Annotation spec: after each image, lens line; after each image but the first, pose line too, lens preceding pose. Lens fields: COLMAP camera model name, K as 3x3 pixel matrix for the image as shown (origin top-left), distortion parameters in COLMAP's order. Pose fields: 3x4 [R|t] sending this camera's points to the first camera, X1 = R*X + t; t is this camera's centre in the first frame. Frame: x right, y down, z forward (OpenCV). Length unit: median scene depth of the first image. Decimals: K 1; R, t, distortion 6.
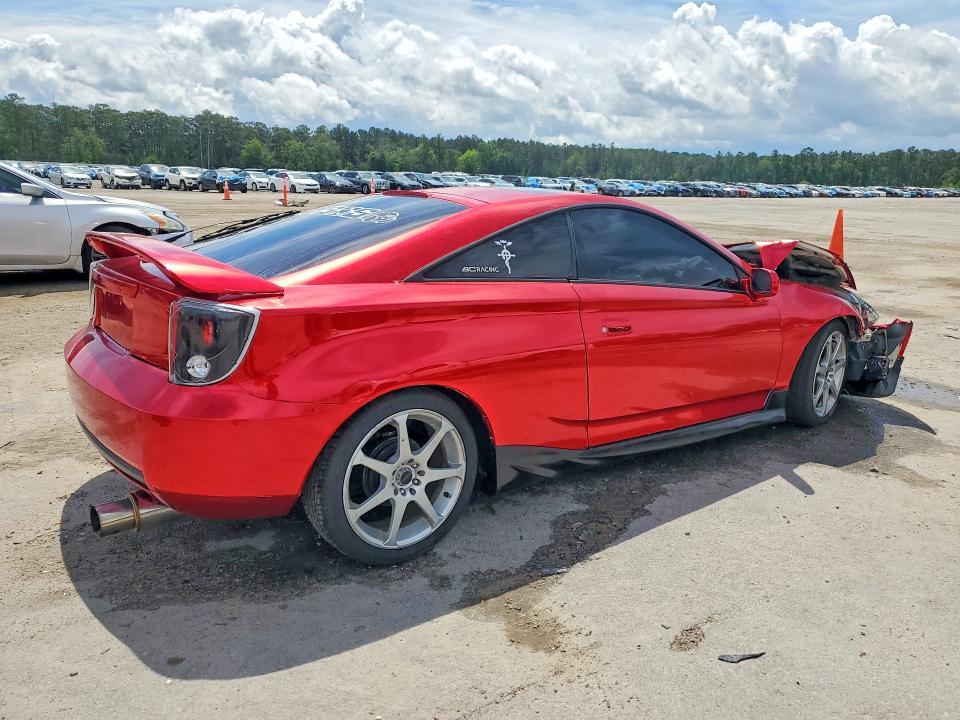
lens RADIAL K [[772.4, 0, 480.4], [0, 772.4, 358.9], [0, 0, 1]] dist [0.010138, 0.009600]
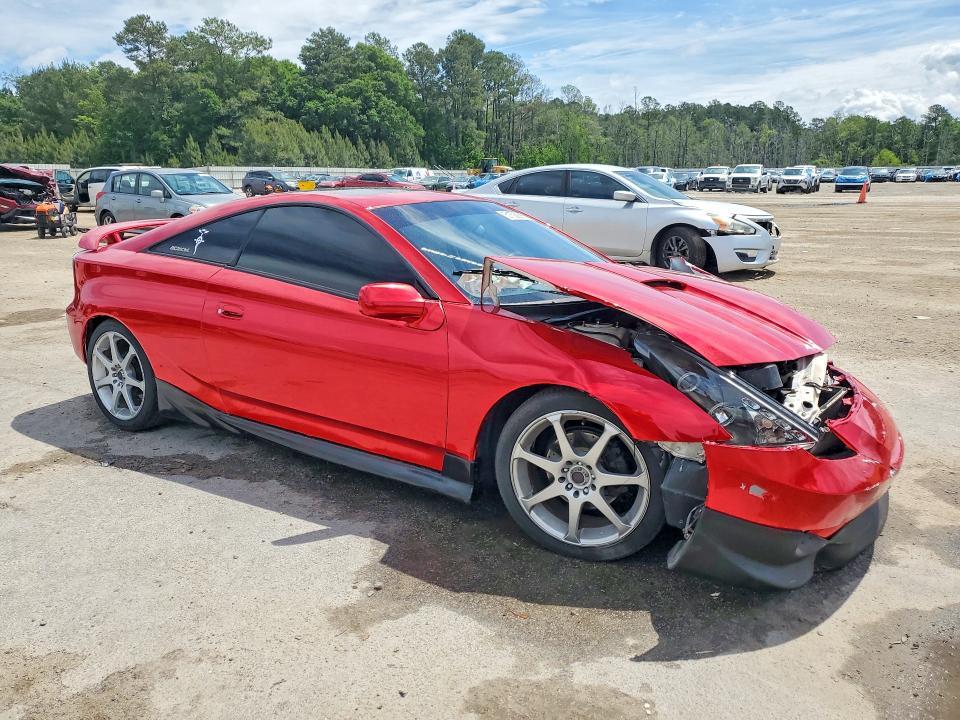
lens RADIAL K [[772.4, 0, 481.4], [0, 772.4, 360.5], [0, 0, 1]] dist [0.010138, 0.009600]
pose [[0.312002, 0.196707, -0.929495, 1.251277], [-0.188837, 0.971652, 0.142242, -0.186220], [0.931126, 0.131143, 0.340303, 0.897025]]
